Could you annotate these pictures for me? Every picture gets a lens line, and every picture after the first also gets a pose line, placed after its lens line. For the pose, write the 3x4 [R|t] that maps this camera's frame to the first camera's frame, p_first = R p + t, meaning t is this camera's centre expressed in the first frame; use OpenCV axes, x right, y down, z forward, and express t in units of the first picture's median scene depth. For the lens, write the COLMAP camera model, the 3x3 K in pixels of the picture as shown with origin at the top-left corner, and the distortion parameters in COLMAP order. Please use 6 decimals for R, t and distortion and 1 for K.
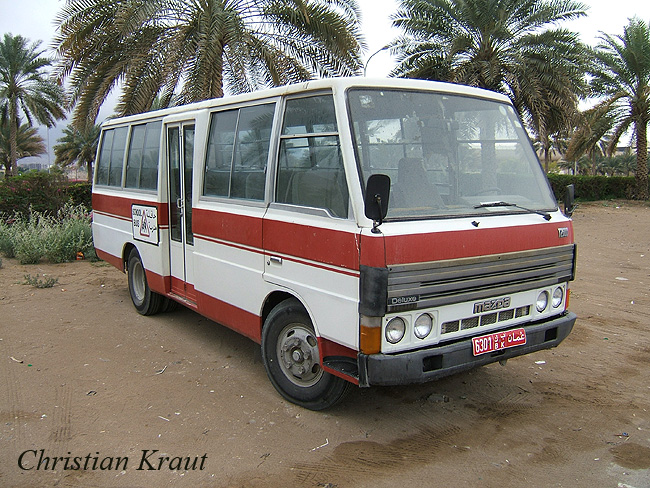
lens RADIAL K [[642.7, 0, 326.5], [0, 642.7, 244.6], [0, 0, 1]] dist [-0.099746, -0.004680]
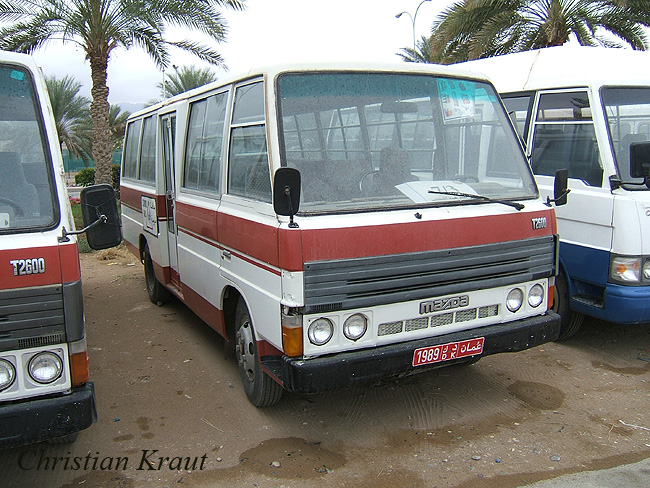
lens RADIAL K [[642.7, 0, 326.5], [0, 642.7, 244.6], [0, 0, 1]] dist [-0.099746, -0.004680]
pose [[0.987650, -0.002494, -0.156657, 0.237181], [0.006192, 0.999713, 0.023126, -0.012753], [0.156554, -0.023810, 0.987382, 0.074390]]
